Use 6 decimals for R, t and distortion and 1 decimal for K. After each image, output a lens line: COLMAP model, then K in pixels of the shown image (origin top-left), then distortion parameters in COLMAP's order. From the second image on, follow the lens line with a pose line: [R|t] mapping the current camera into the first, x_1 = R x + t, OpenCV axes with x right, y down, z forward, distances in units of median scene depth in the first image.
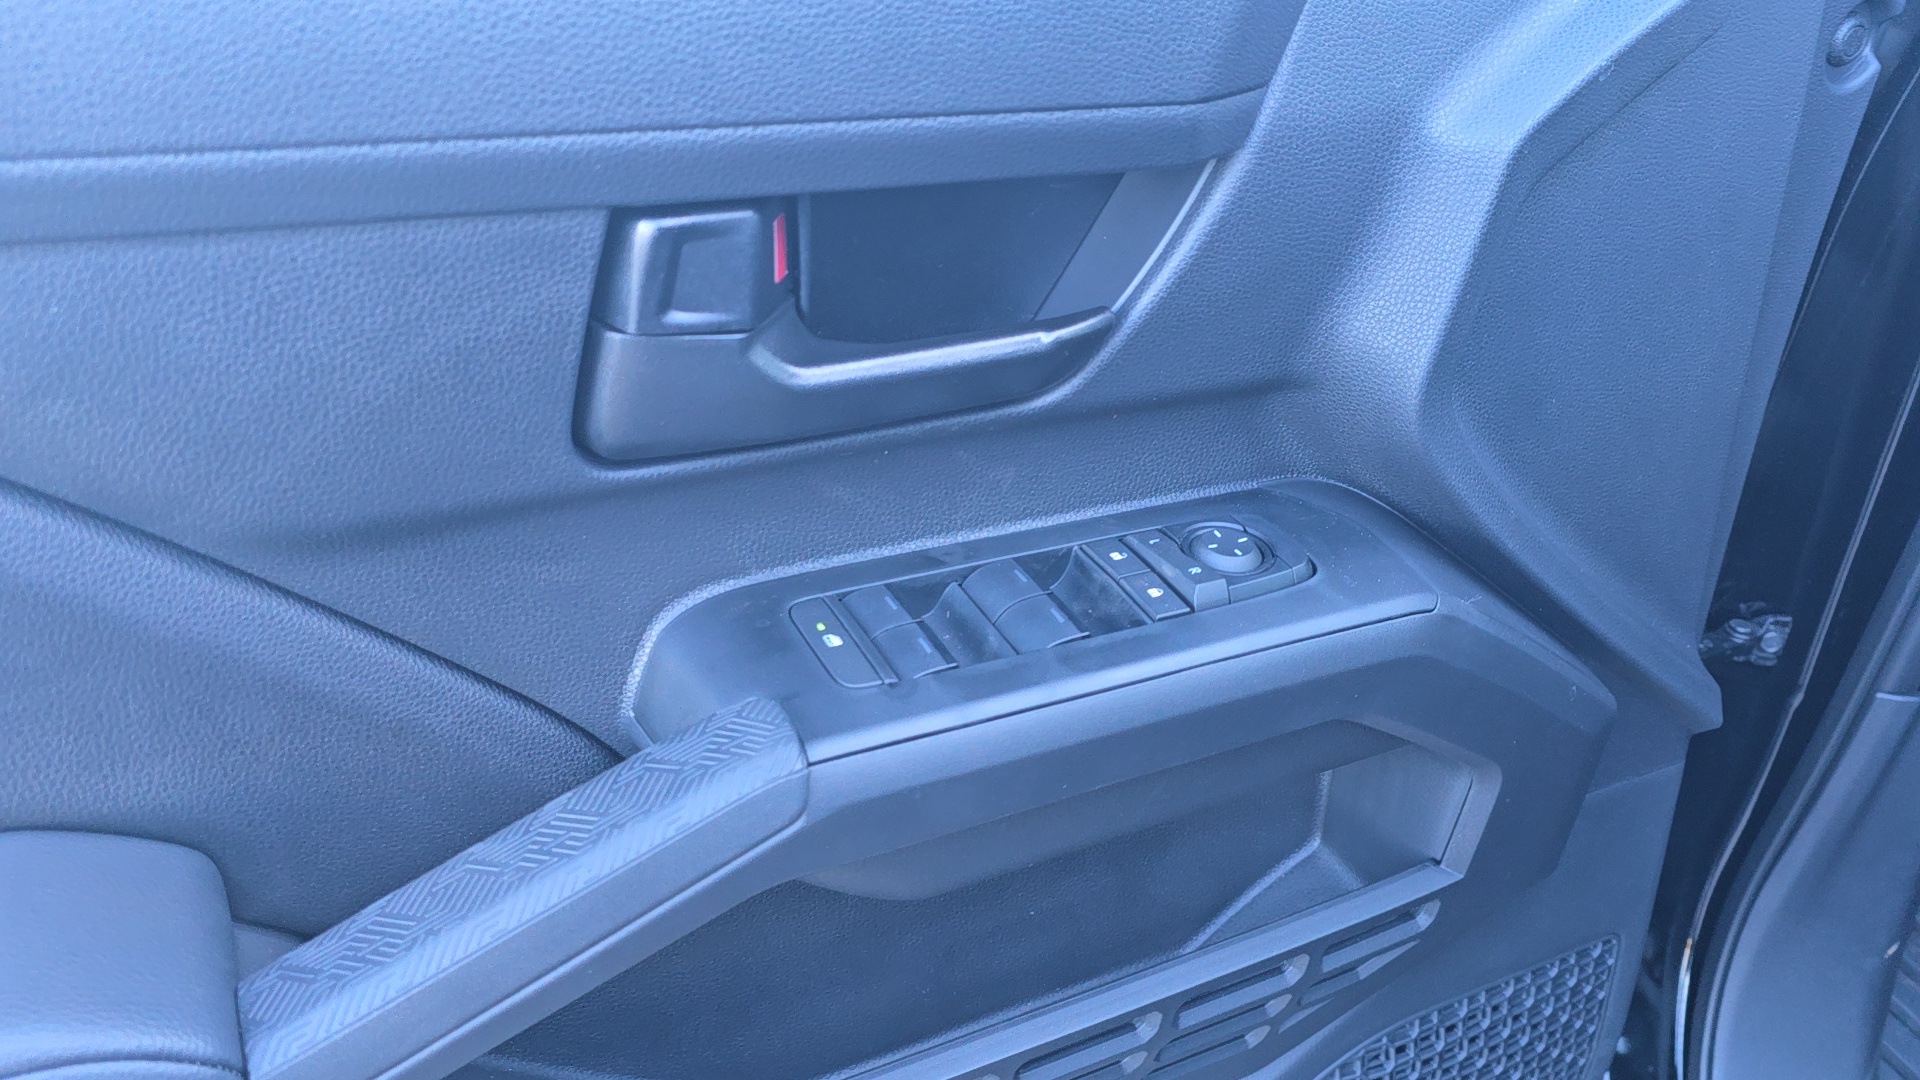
lens RADIAL K [[1590.2, 0, 947.1], [0, 1590.2, 529.3], [0, 0, 1]] dist [-0.011611, 0.020350]
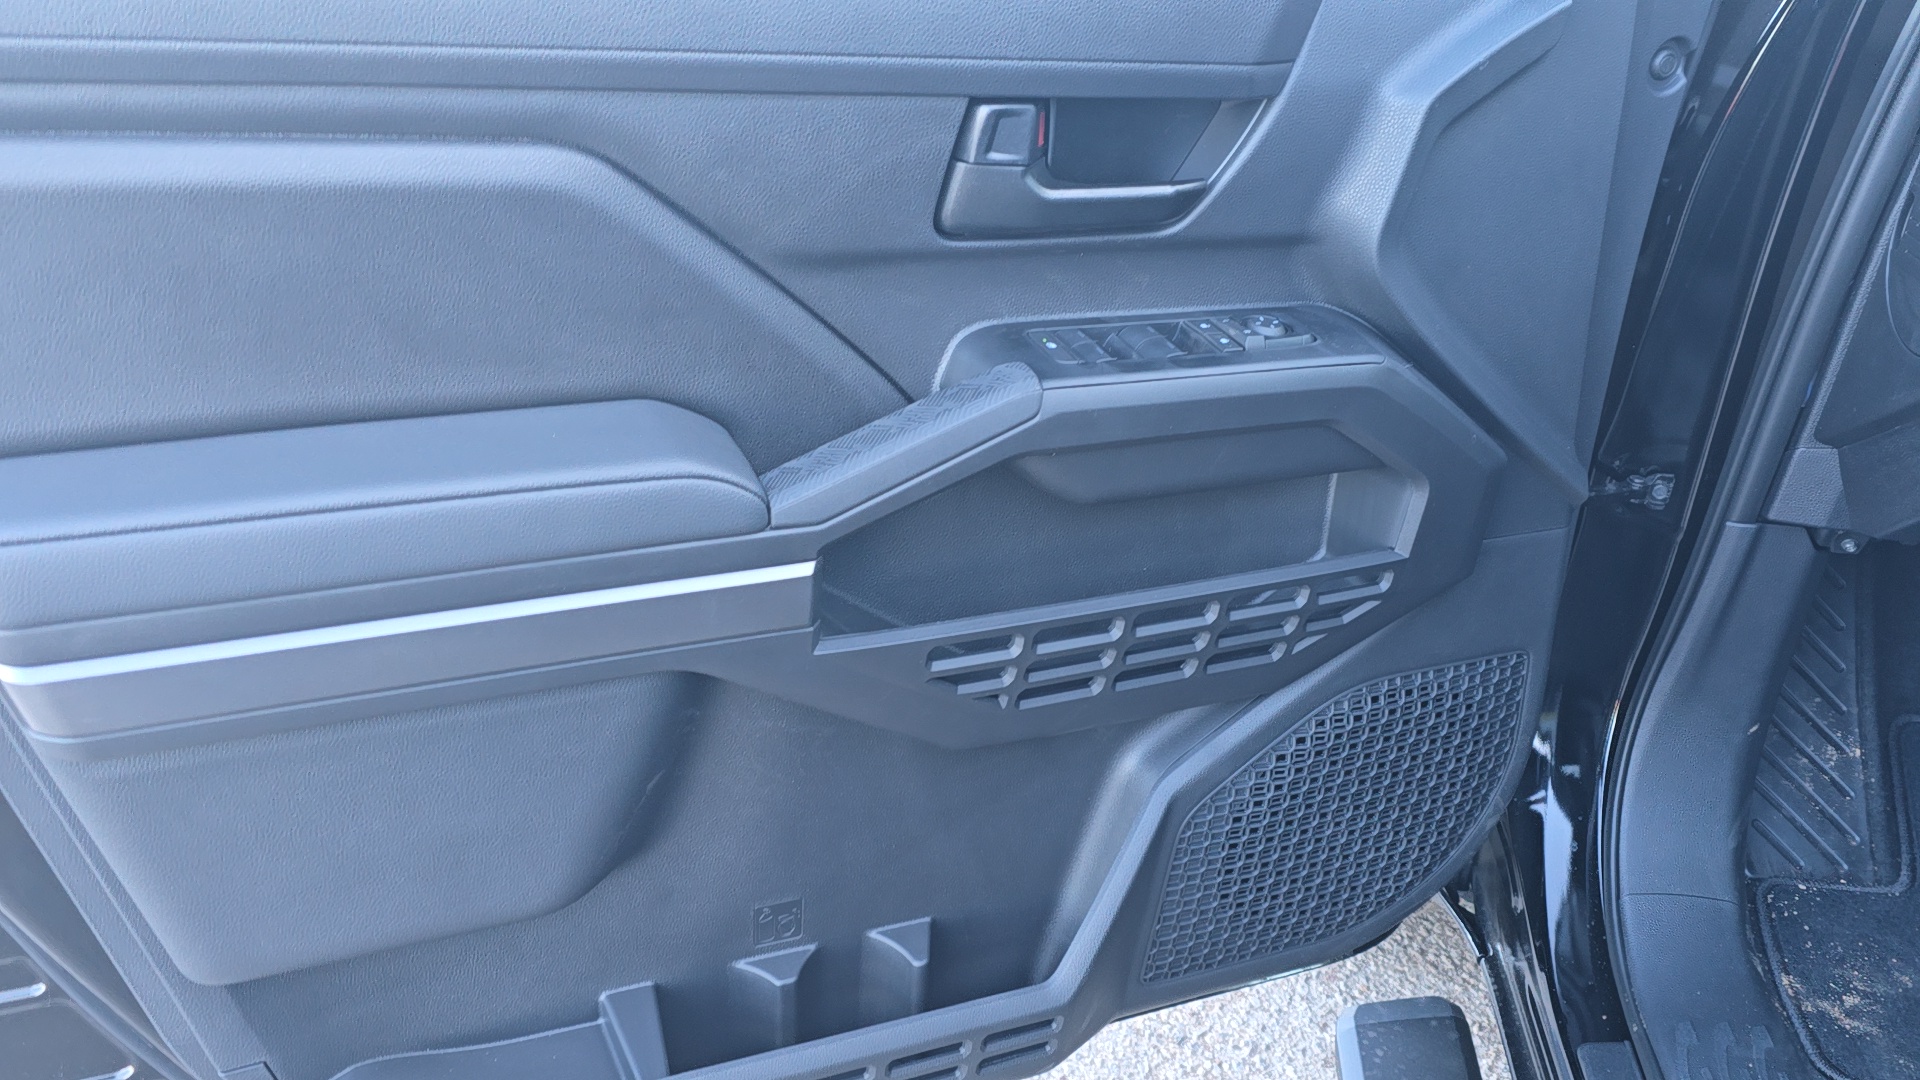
lens RADIAL K [[1590.2, 0, 973.7], [0, 1590.2, 552.4], [0, 0, 1]] dist [-0.011611, 0.020350]
pose [[0.997925, 0.045052, -0.046004, -0.064635], [-0.046618, 0.998349, -0.033557, 0.375527], [0.044416, 0.035632, 0.998377, -0.866343]]
